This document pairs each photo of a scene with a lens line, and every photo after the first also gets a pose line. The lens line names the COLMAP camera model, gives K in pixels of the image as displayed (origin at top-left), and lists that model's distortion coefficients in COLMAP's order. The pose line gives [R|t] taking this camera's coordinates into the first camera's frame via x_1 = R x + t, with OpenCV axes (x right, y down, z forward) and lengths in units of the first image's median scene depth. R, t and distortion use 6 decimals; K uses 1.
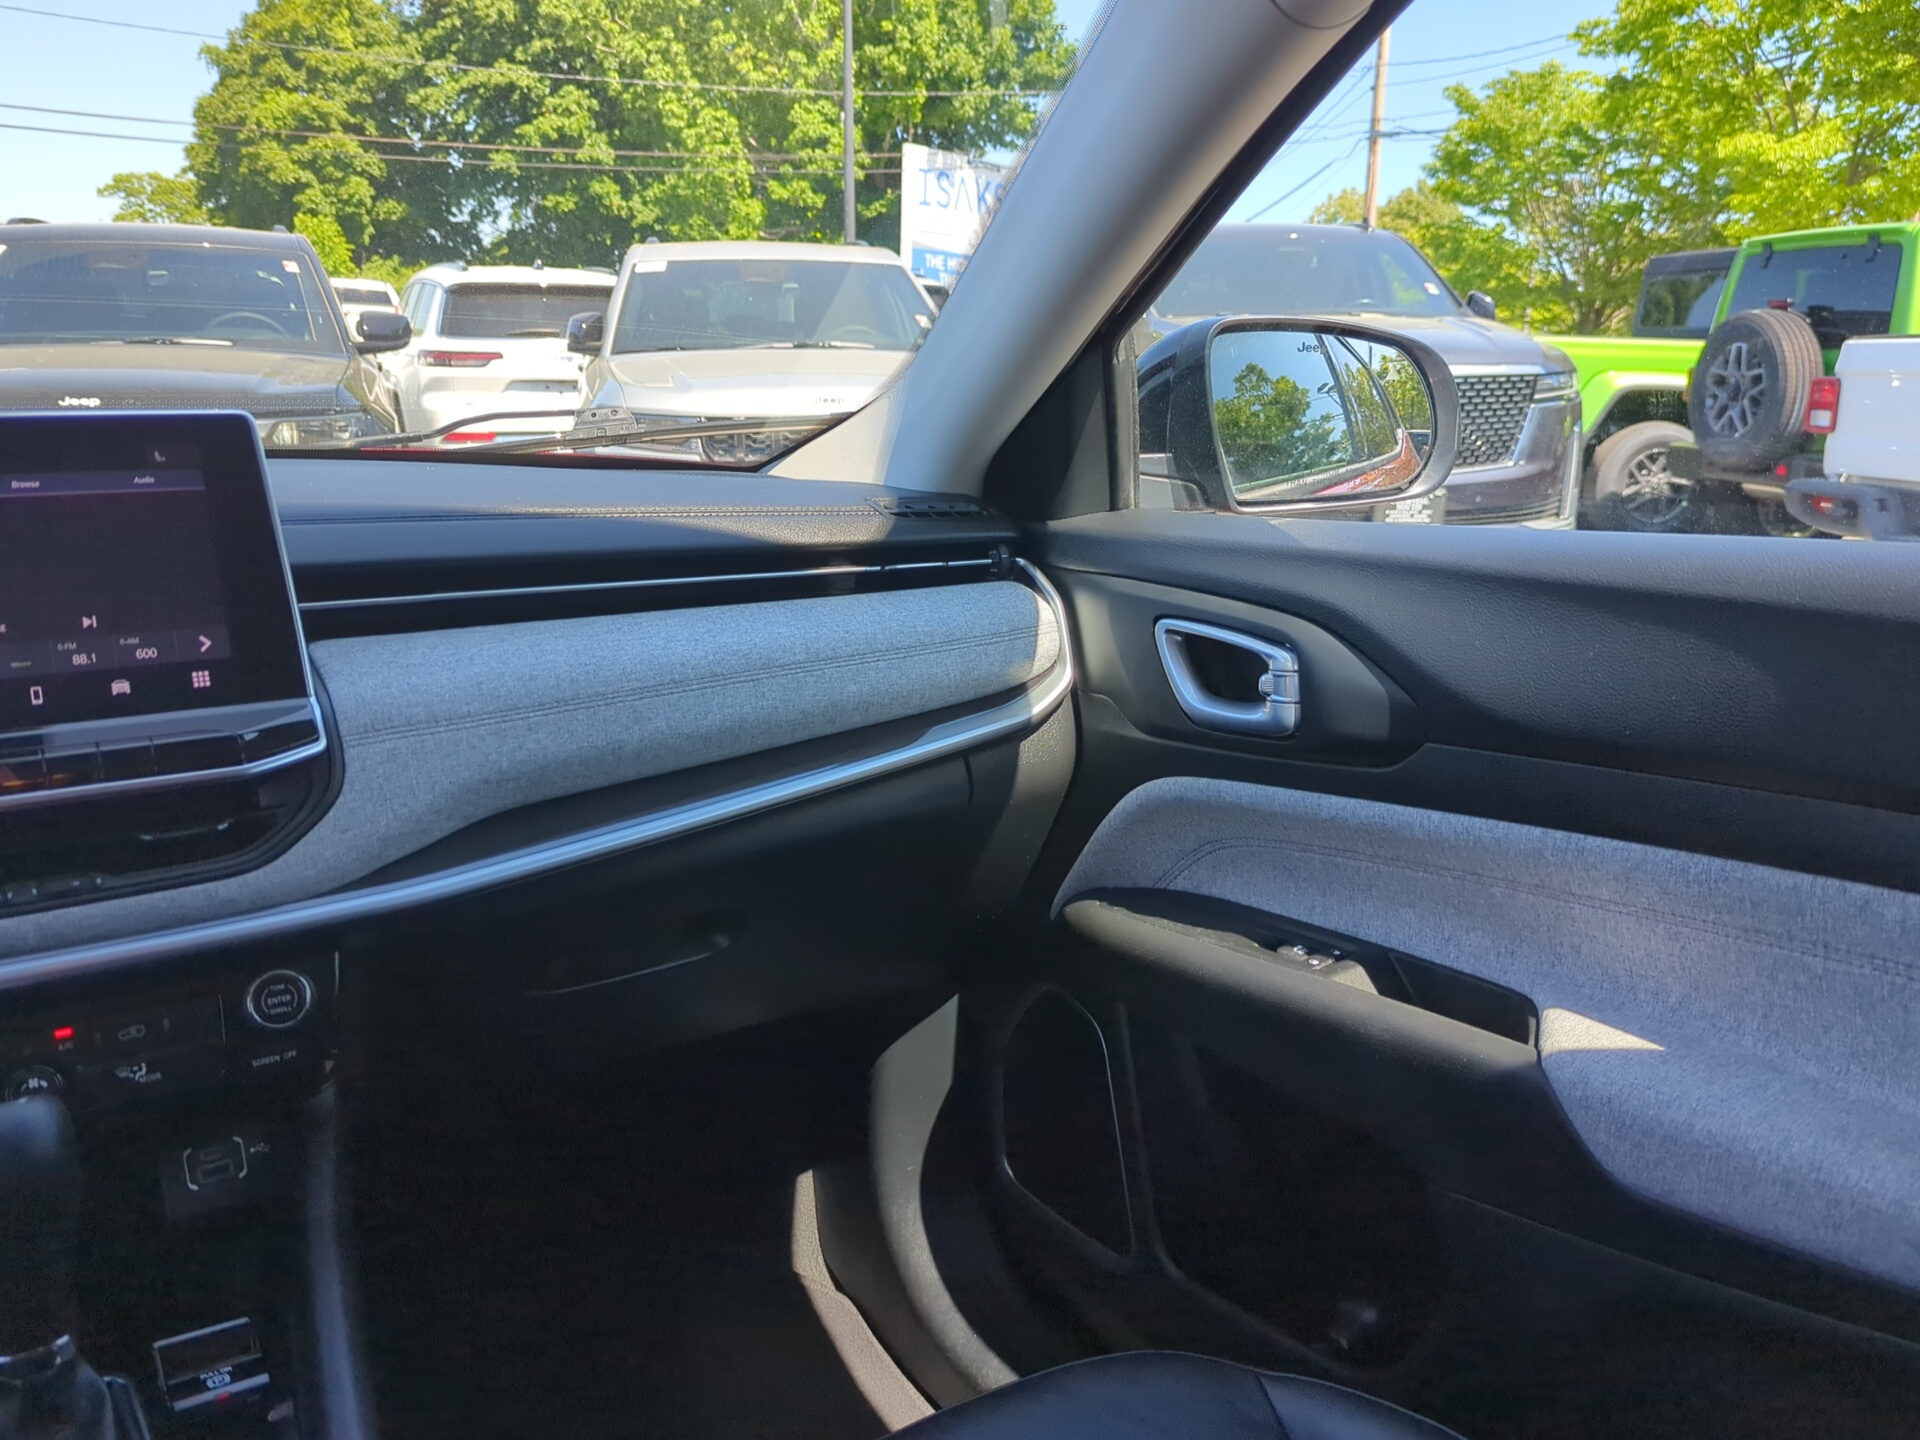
lens RADIAL K [[1562.3, 0, 982.7], [0, 1562.3, 682.5], [0, 0, 1]] dist [0.062047, -0.066752]
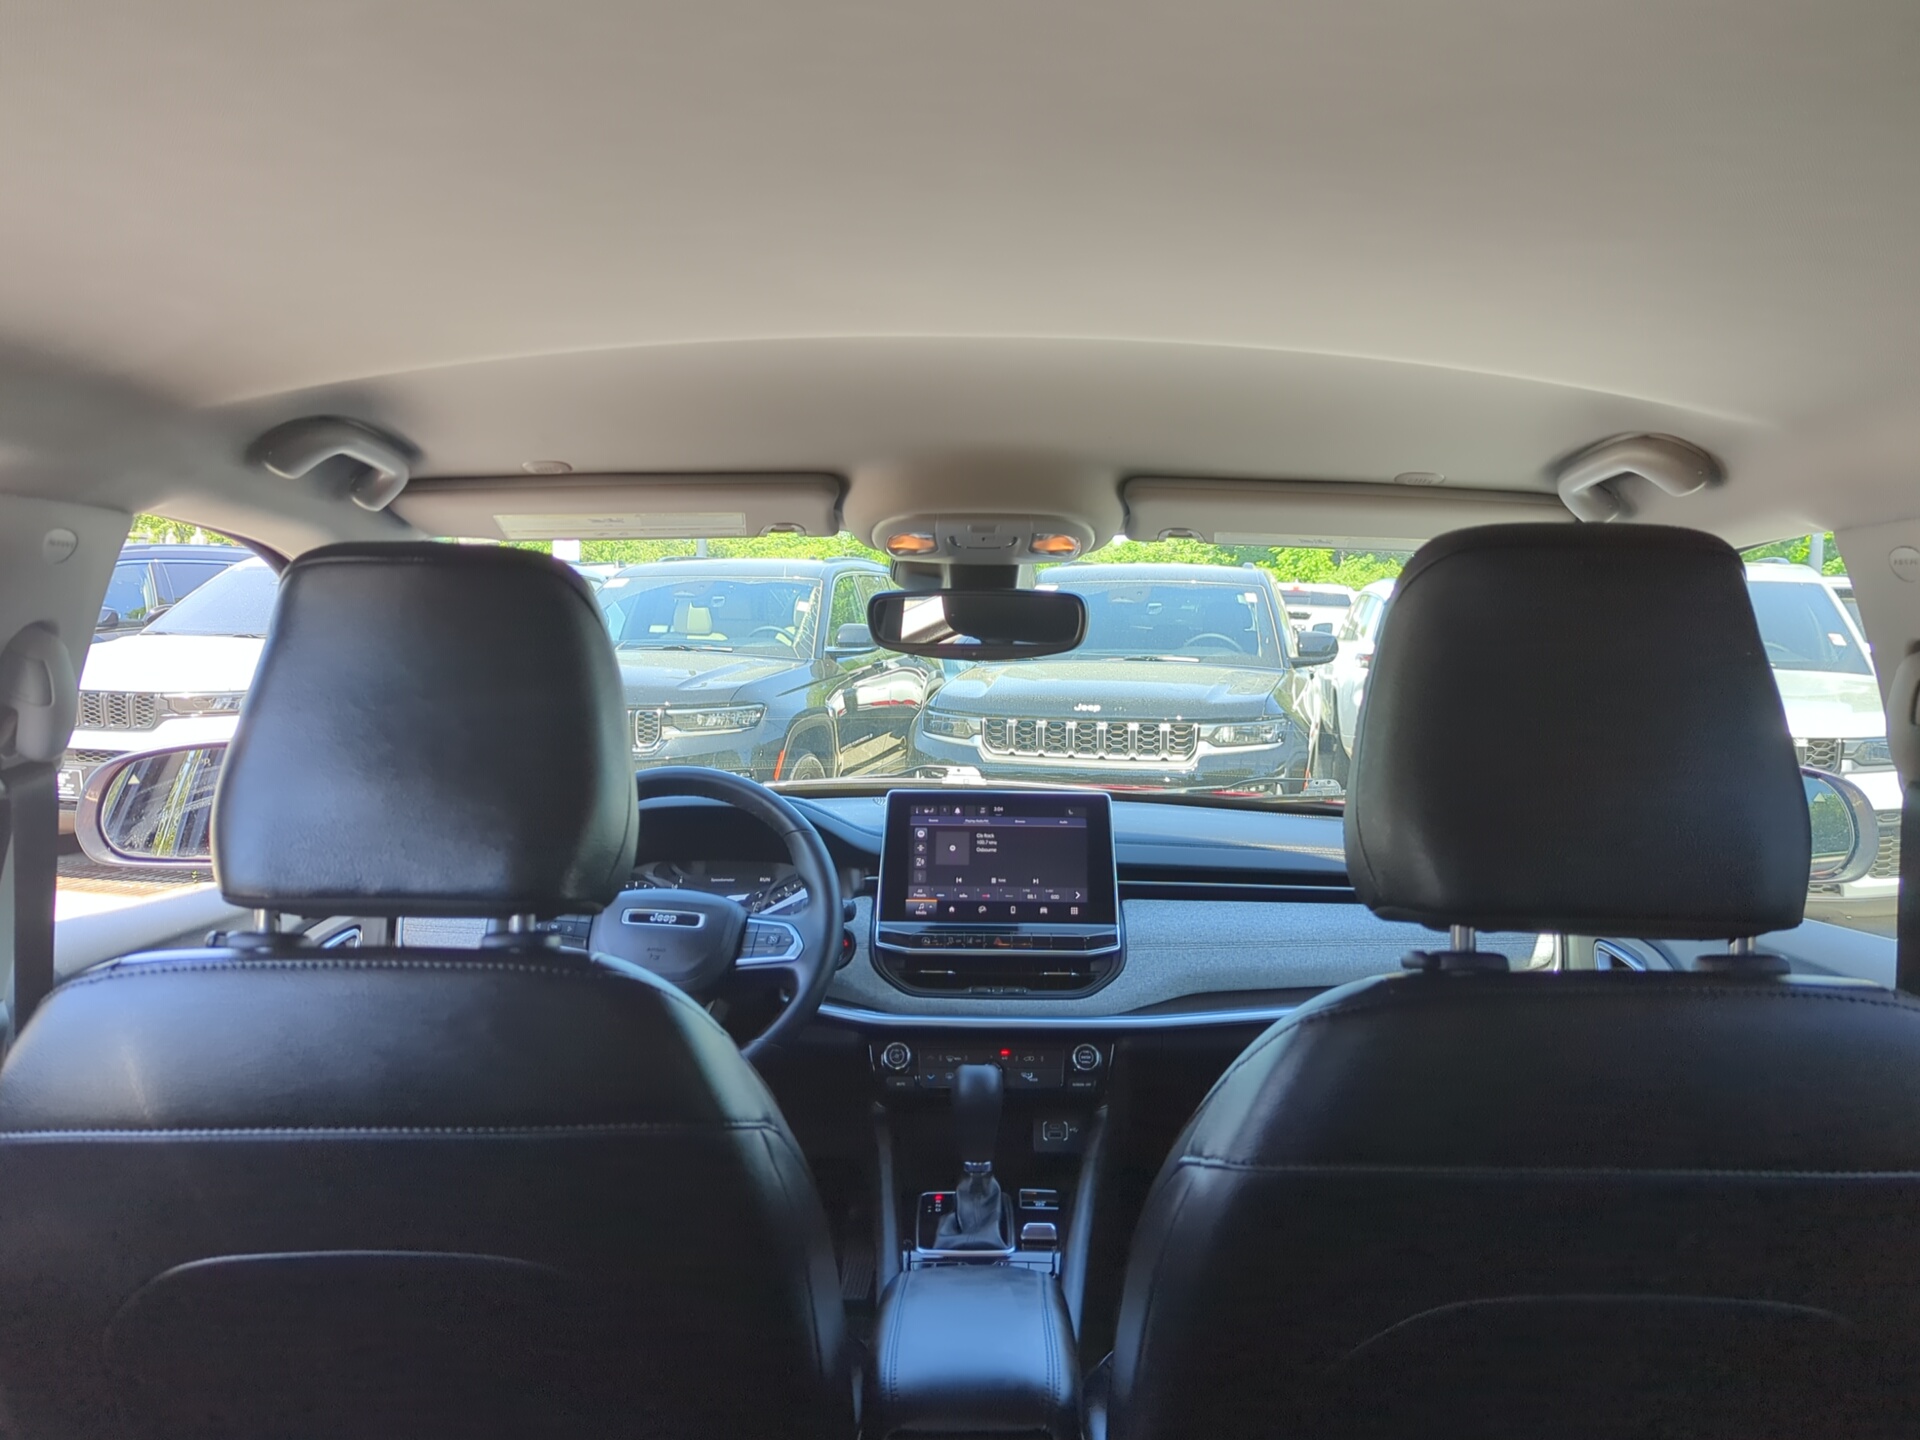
lens RADIAL K [[1562.3, 0, 979.7], [0, 1562.3, 675.8], [0, 0, 1]] dist [0.062047, -0.066752]
pose [[0.829455, 0.024853, -0.558020, 0.533711], [-0.124808, 0.981999, -0.141781, 0.001980], [0.544451, 0.187246, 0.817626, -0.815384]]
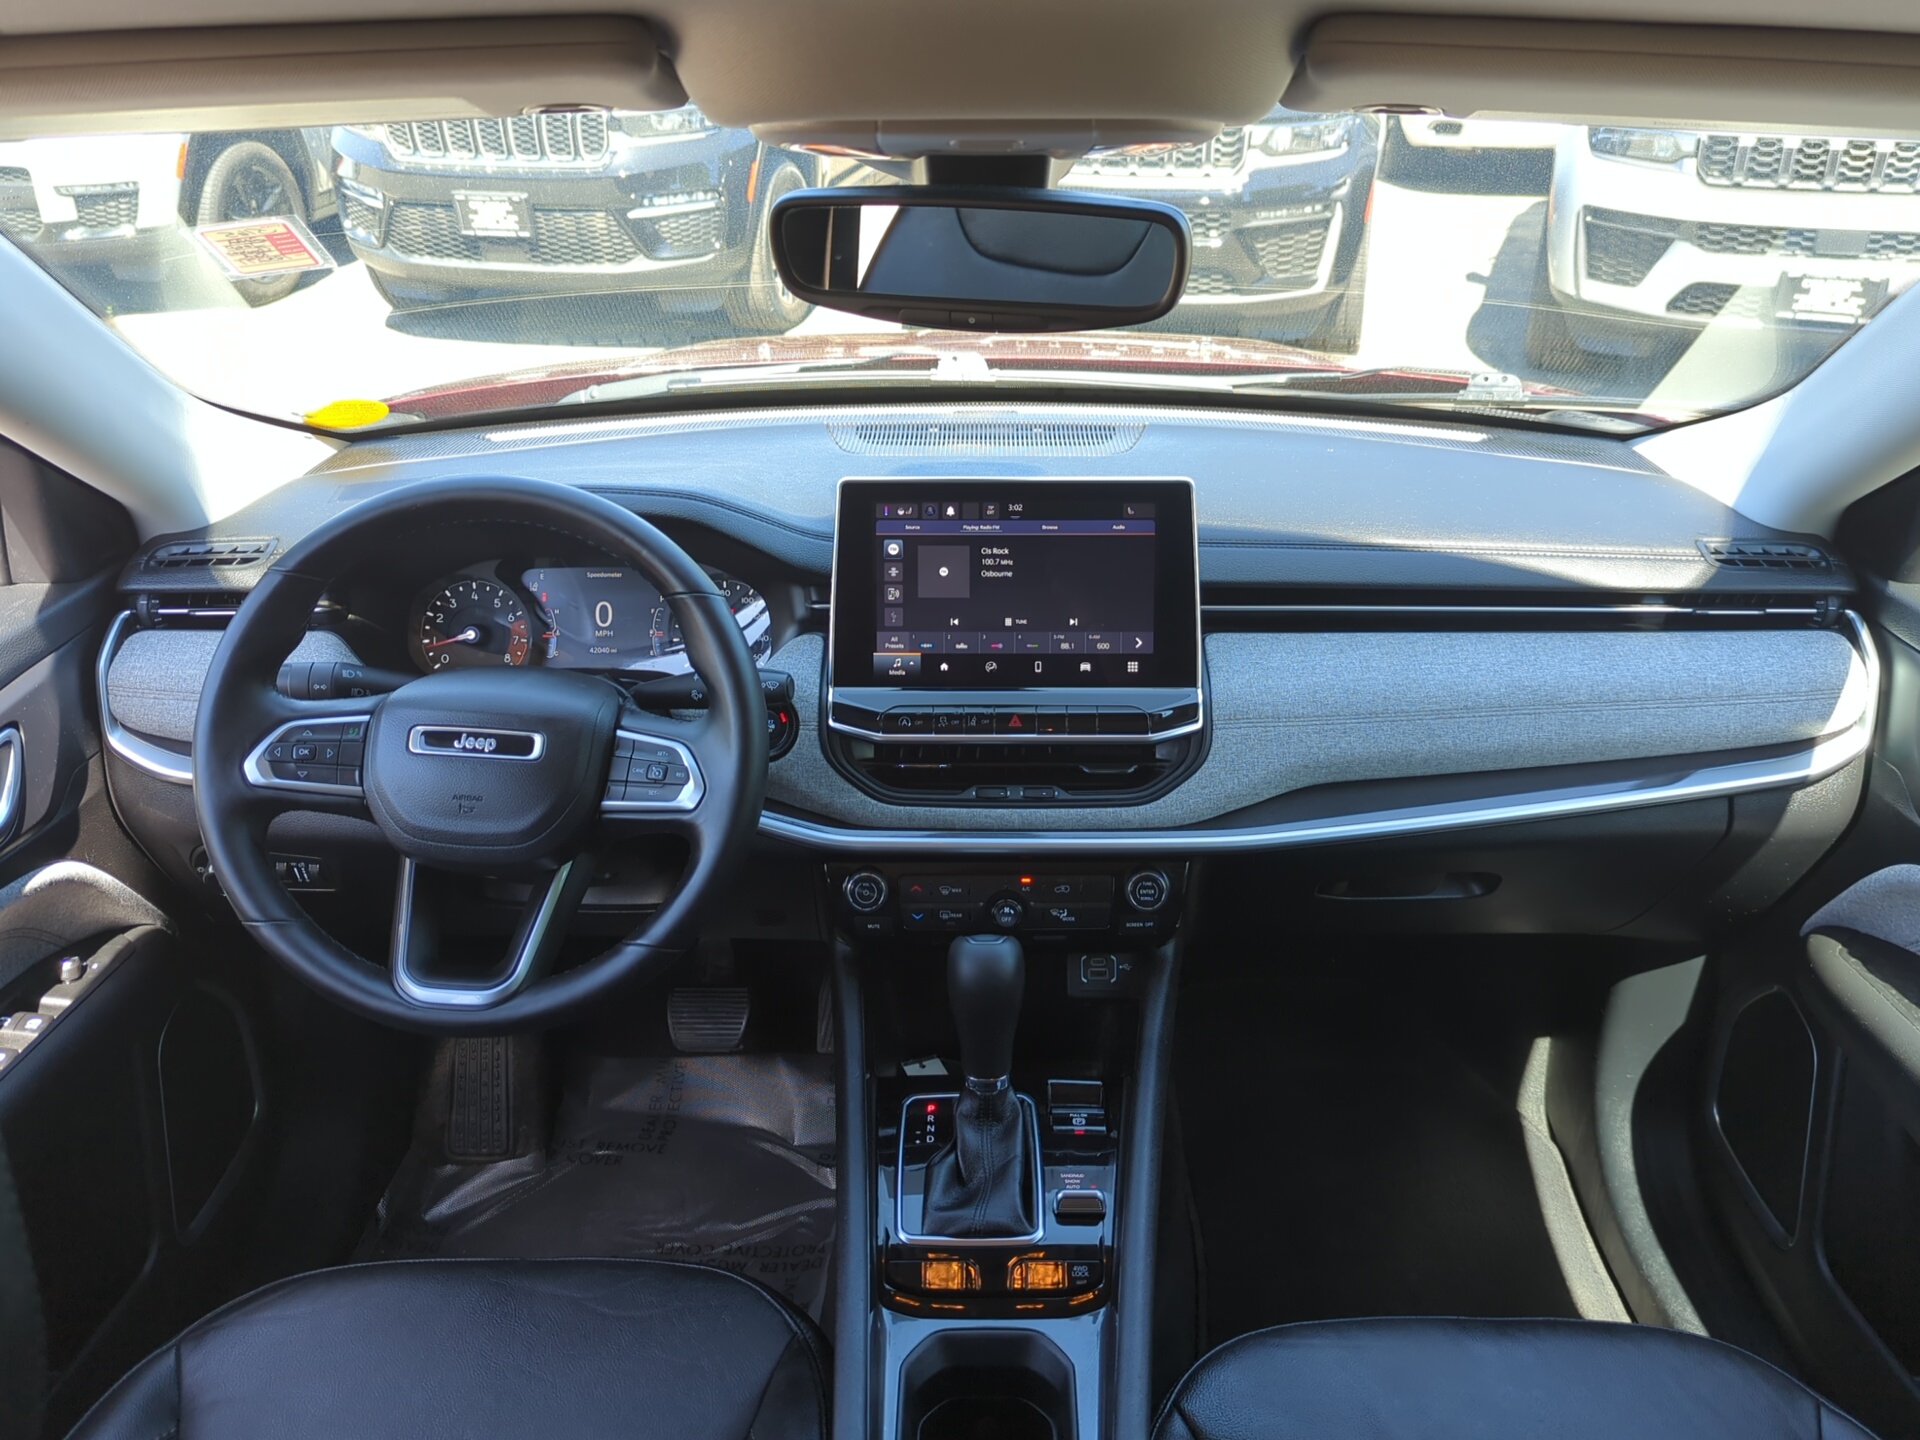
lens RADIAL K [[1562.3, 0, 983.0], [0, 1562.3, 694.5], [0, 0, 1]] dist [0.062047, -0.066752]
pose [[0.828264, 0.236421, -0.508019, 0.113975], [-0.114192, 0.958822, 0.260039, -0.283683], [0.548579, -0.157369, 0.821155, -0.232610]]
